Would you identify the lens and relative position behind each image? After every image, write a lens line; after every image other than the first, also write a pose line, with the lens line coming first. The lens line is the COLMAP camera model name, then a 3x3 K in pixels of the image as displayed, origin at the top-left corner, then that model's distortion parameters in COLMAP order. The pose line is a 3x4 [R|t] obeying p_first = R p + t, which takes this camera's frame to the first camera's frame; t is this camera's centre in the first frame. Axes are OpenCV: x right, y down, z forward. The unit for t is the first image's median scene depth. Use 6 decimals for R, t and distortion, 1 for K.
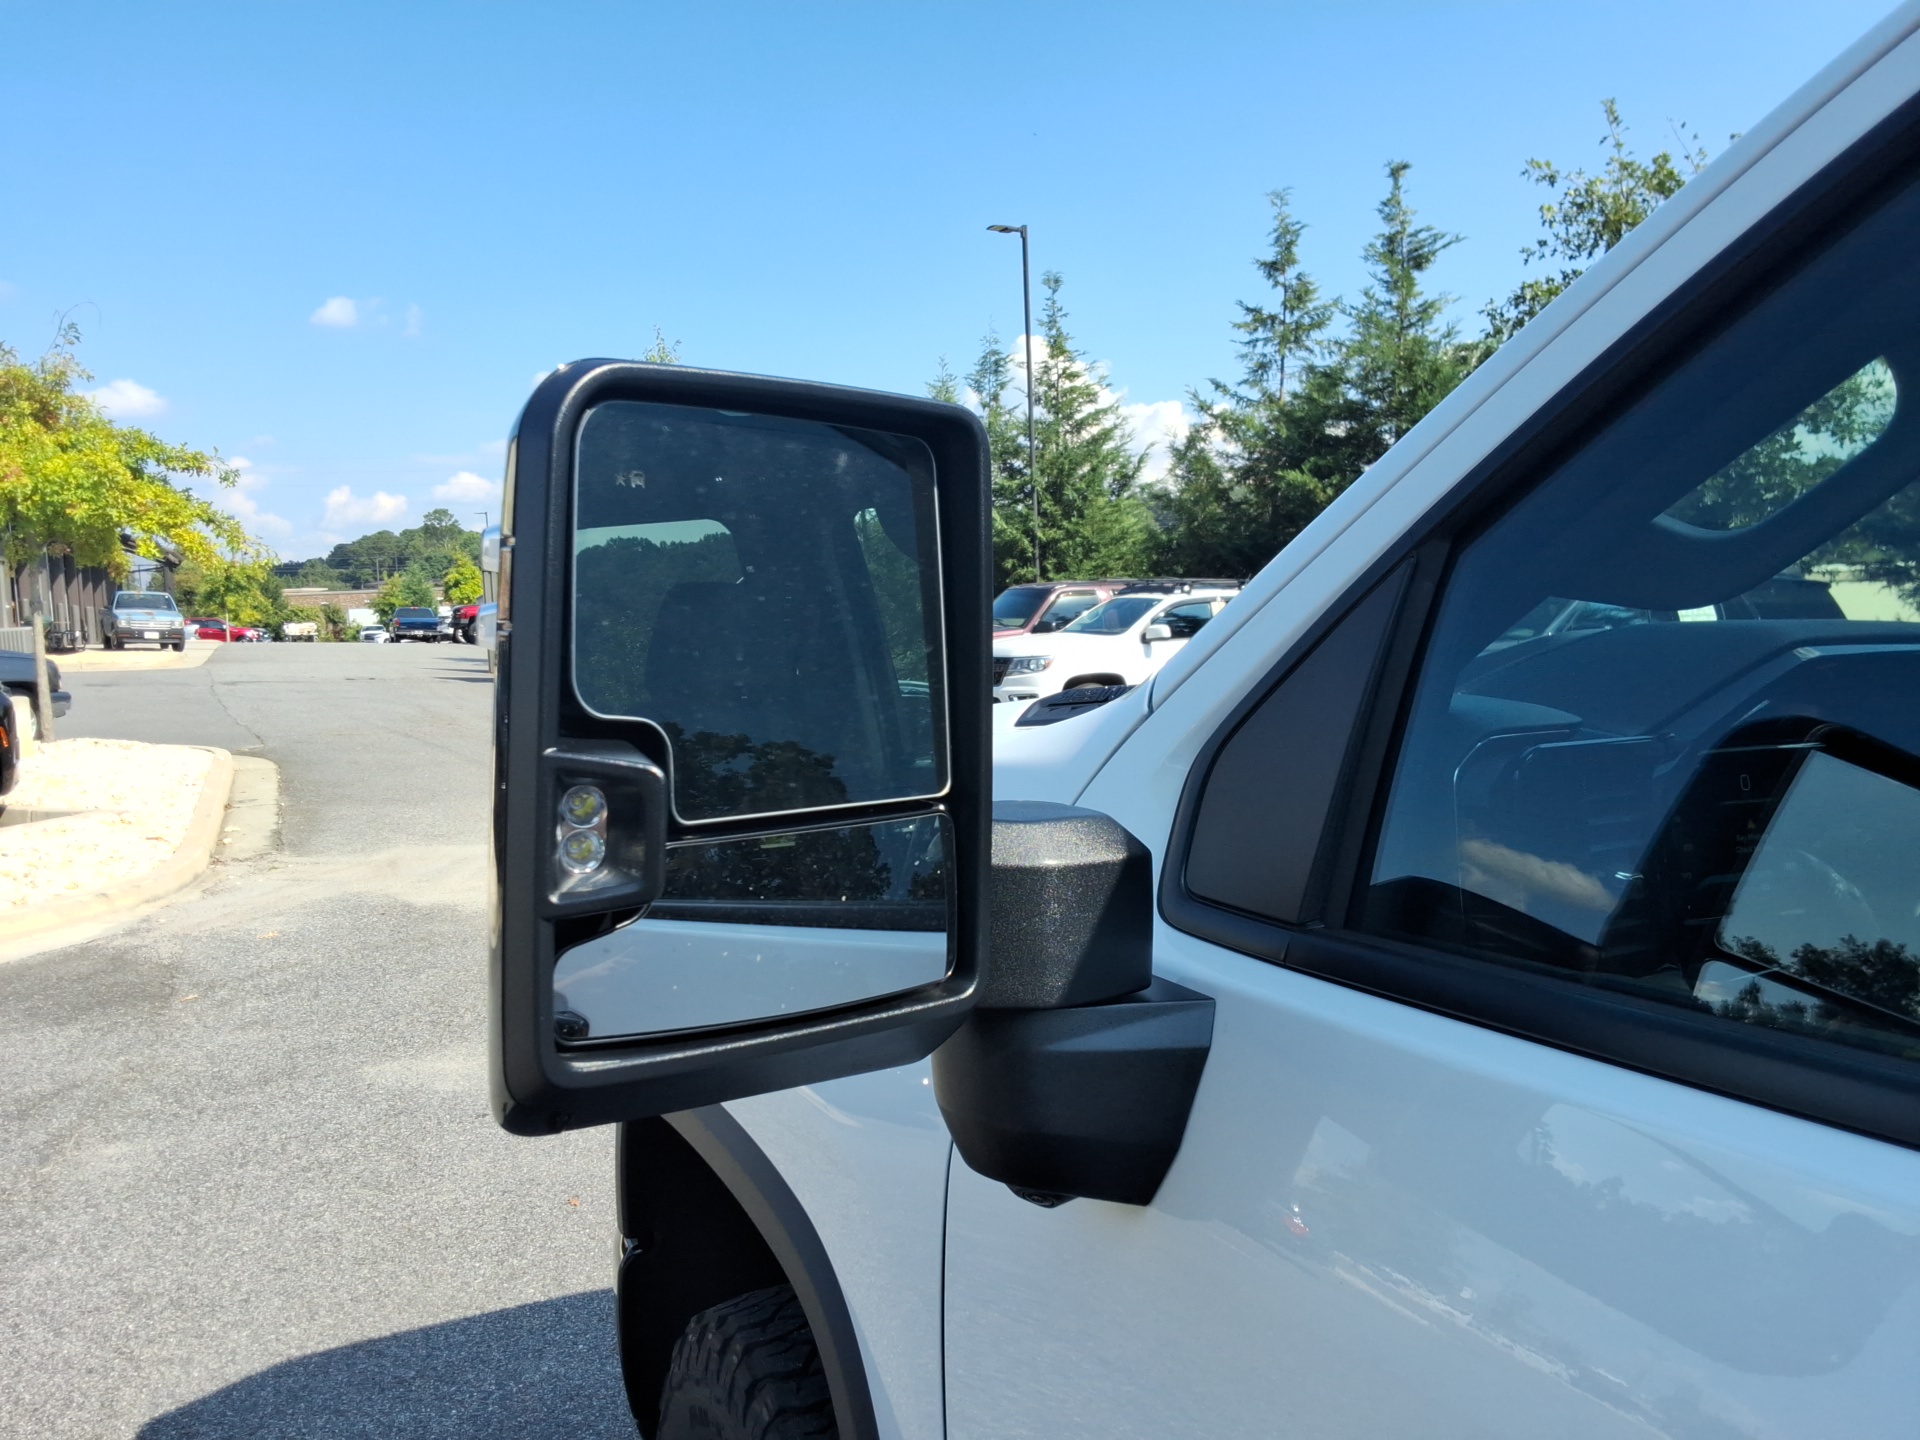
lens RADIAL K [[1555.8, 0, 946.6], [0, 1555.8, 725.1], [0, 0, 1]] dist [0.108694, -0.172726]
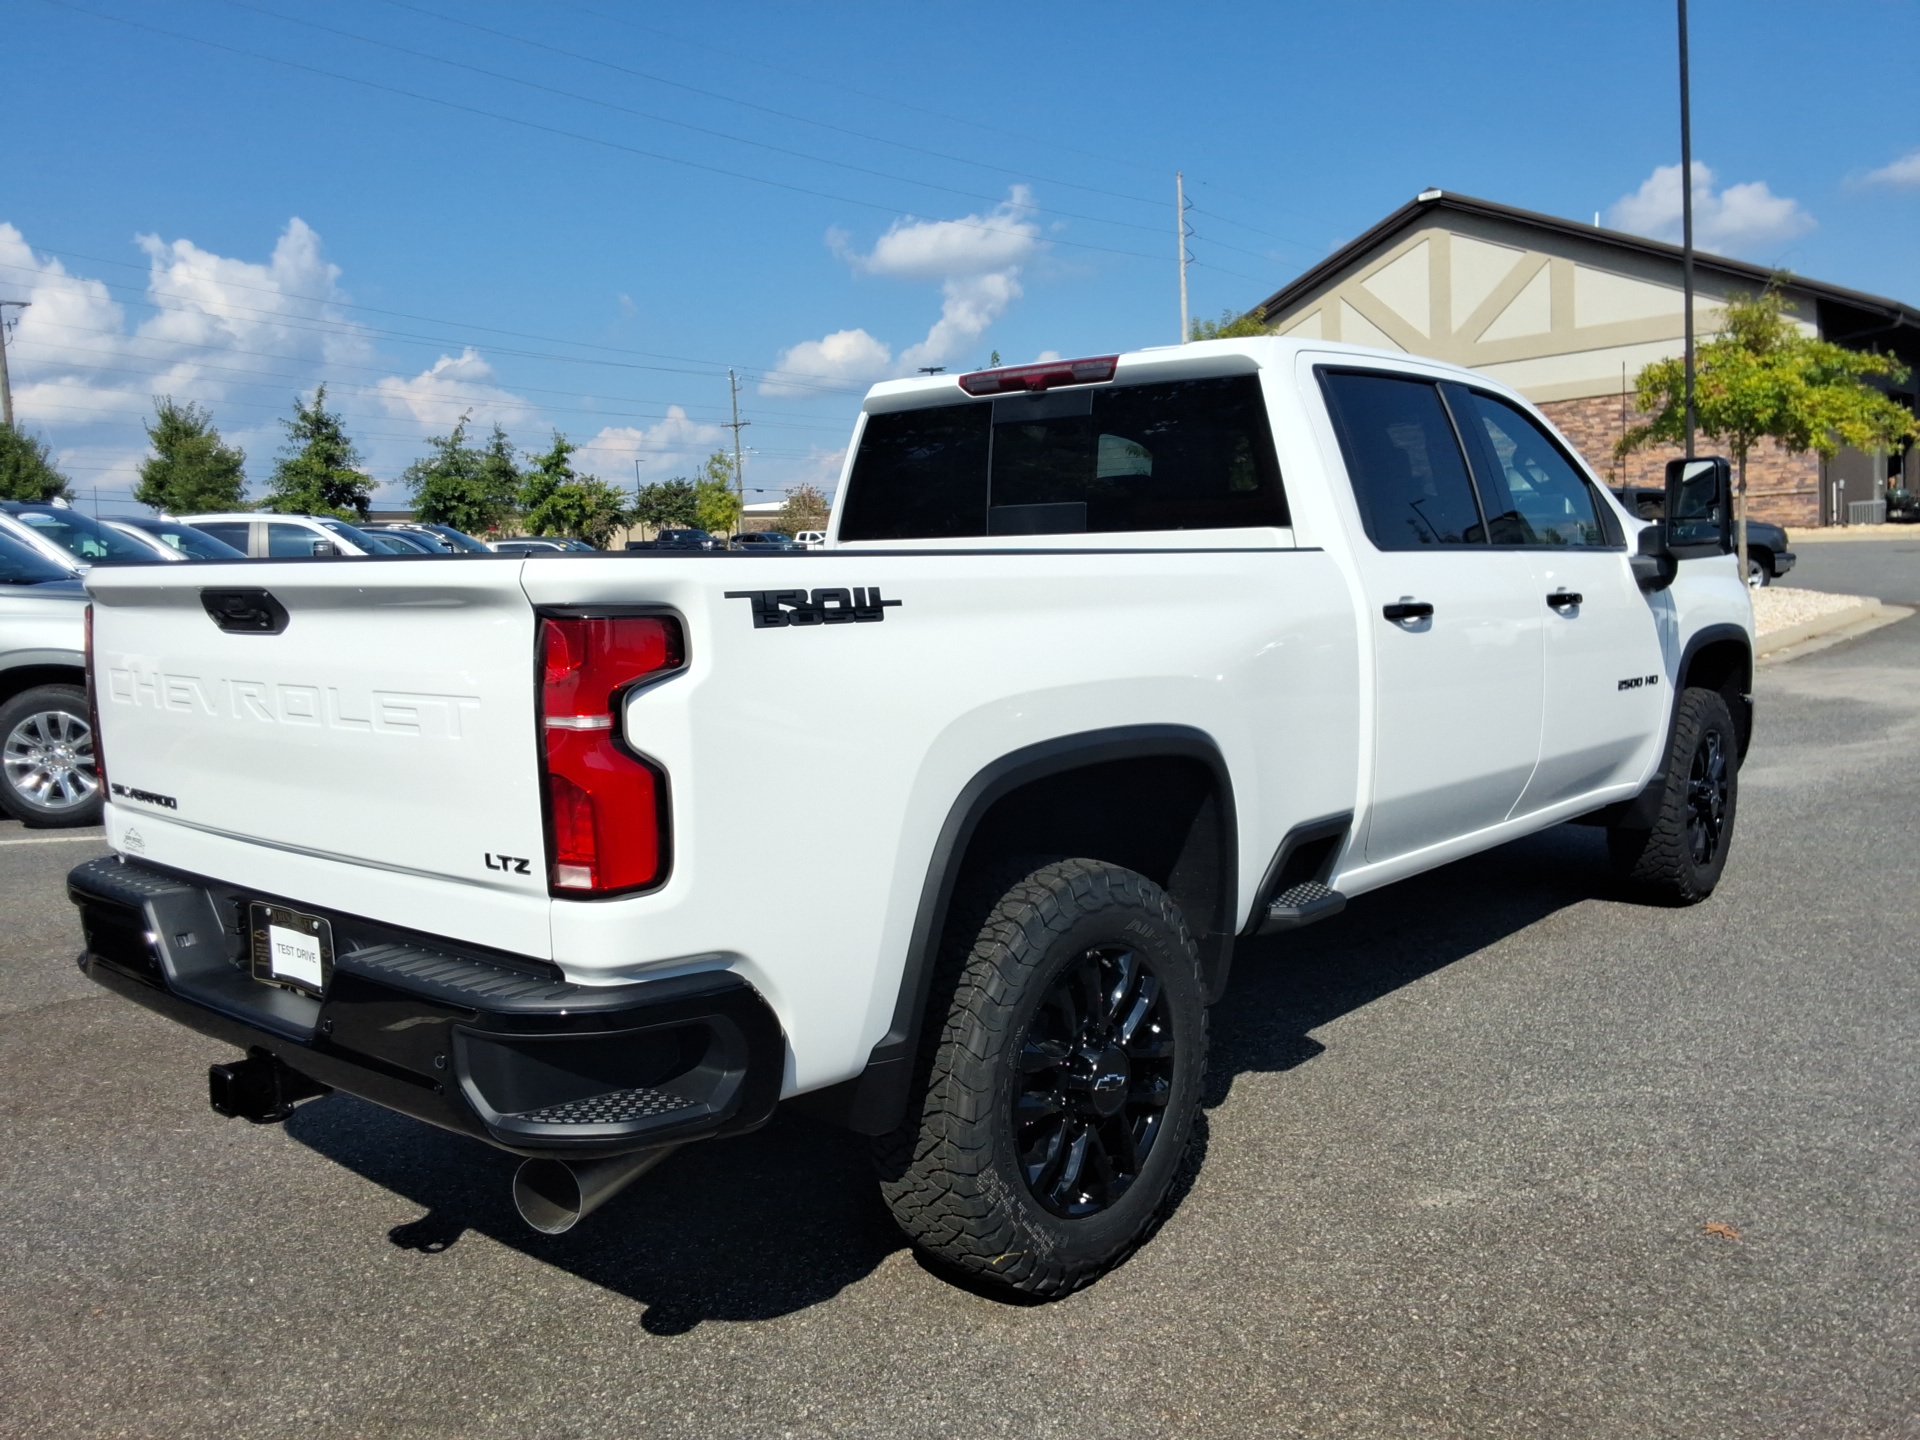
lens RADIAL K [[1555.8, 0, 956.8], [0, 1555.8, 746.4], [0, 0, 1]] dist [0.108694, -0.172726]
pose [[0.423677, 0.113786, -0.898638, 0.249644], [-0.028952, 0.993273, 0.112119, 0.007662], [0.905351, -0.021485, 0.424121, -0.118262]]
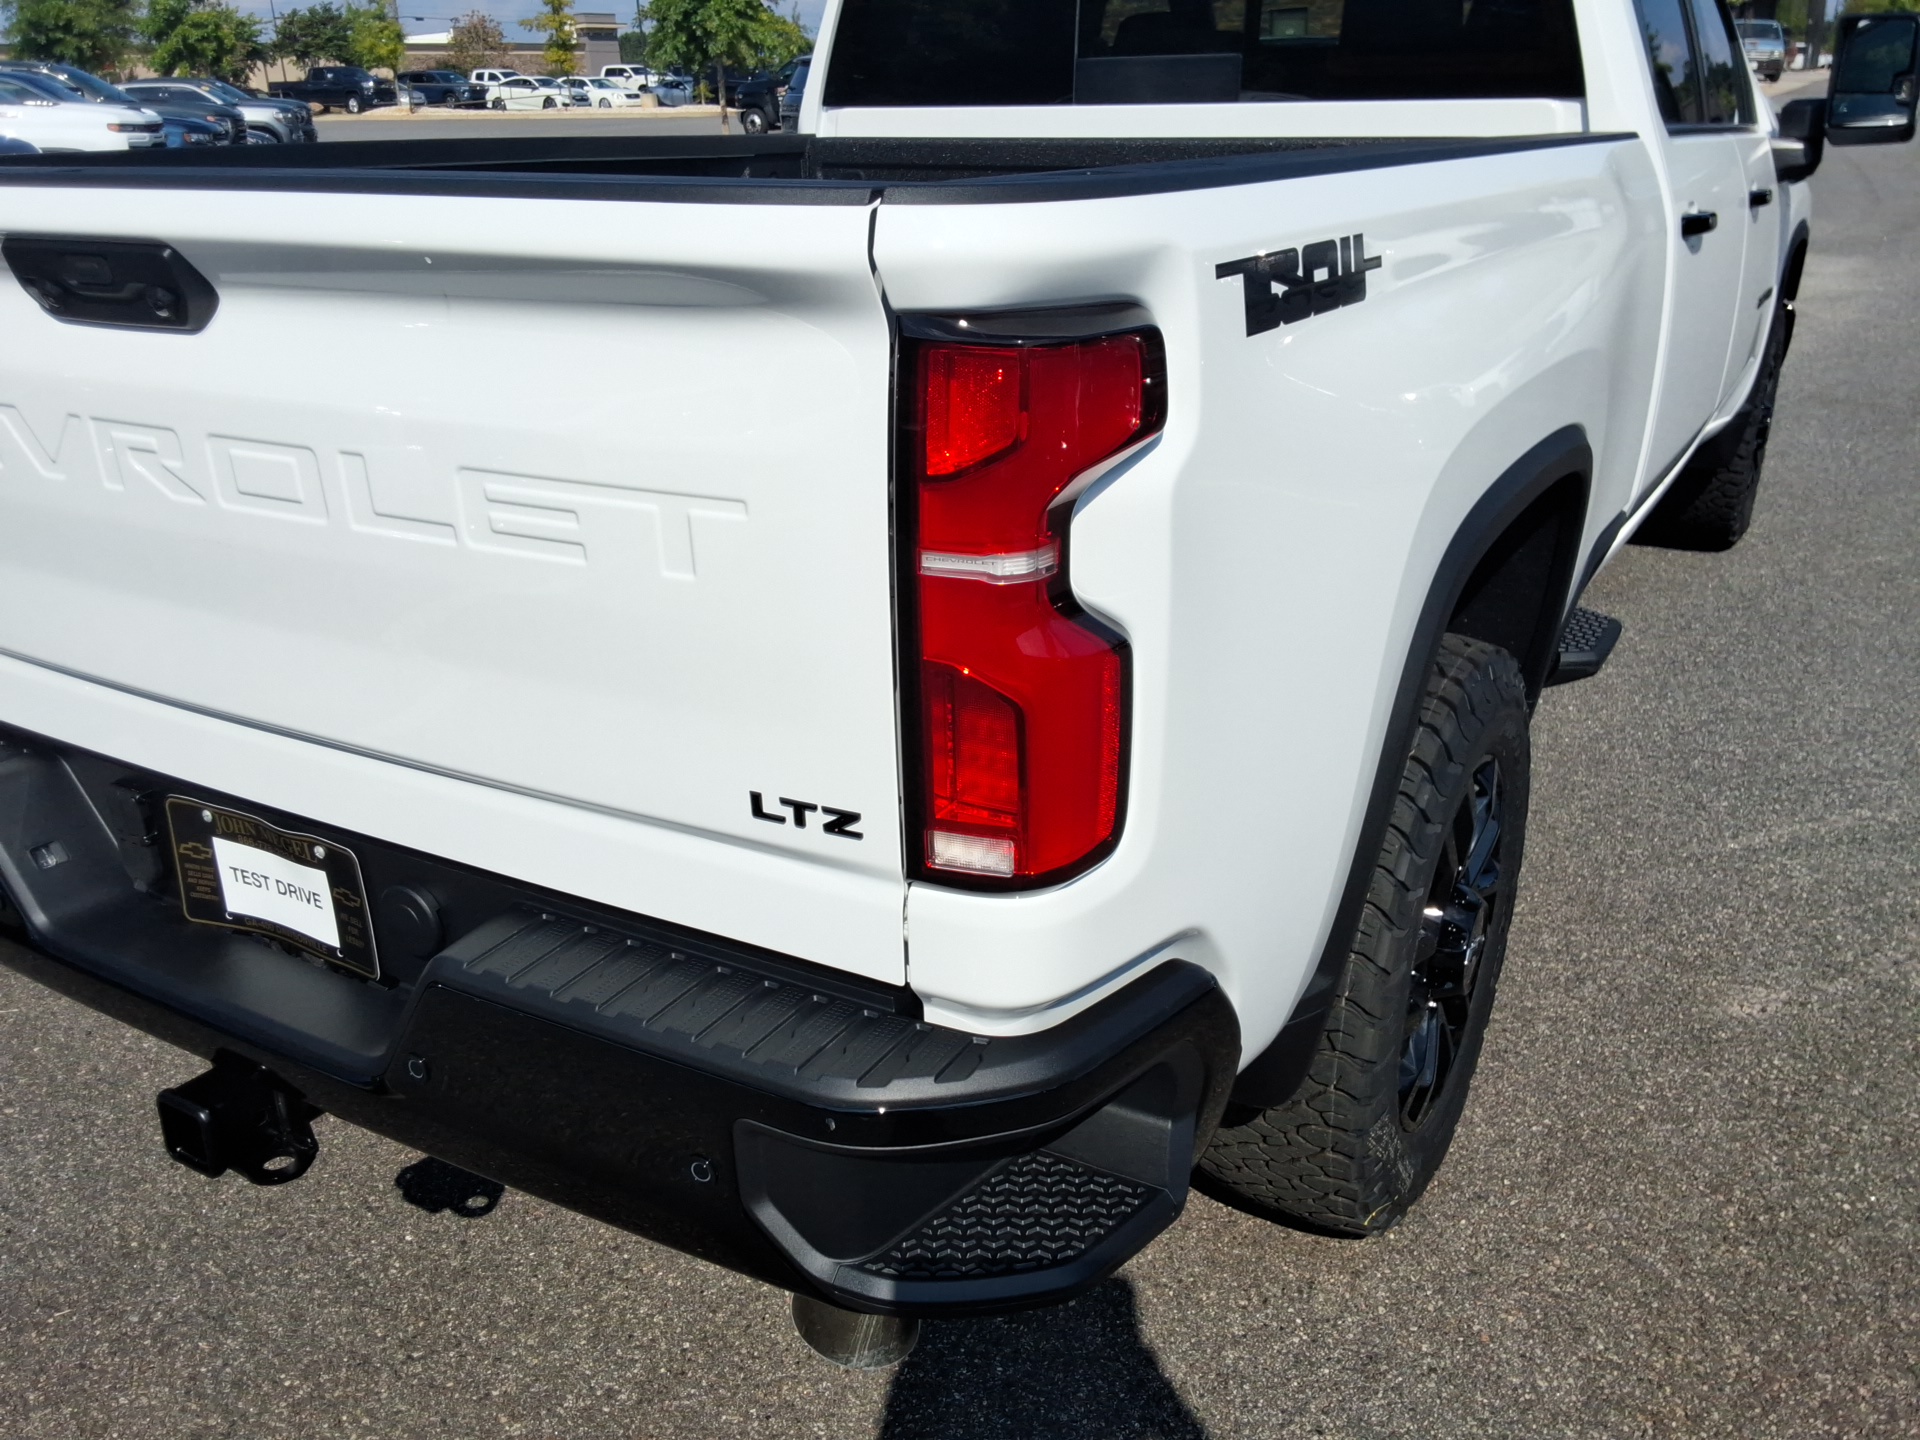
lens RADIAL K [[1555.8, 0, 962.6], [0, 1555.8, 742.2], [0, 0, 1]] dist [0.108694, -0.172726]
pose [[0.581903, 0.313053, -0.750591, 0.187209], [-0.036483, 0.932062, 0.360457, 0.005830], [0.812439, -0.182367, 0.553791, -0.126392]]
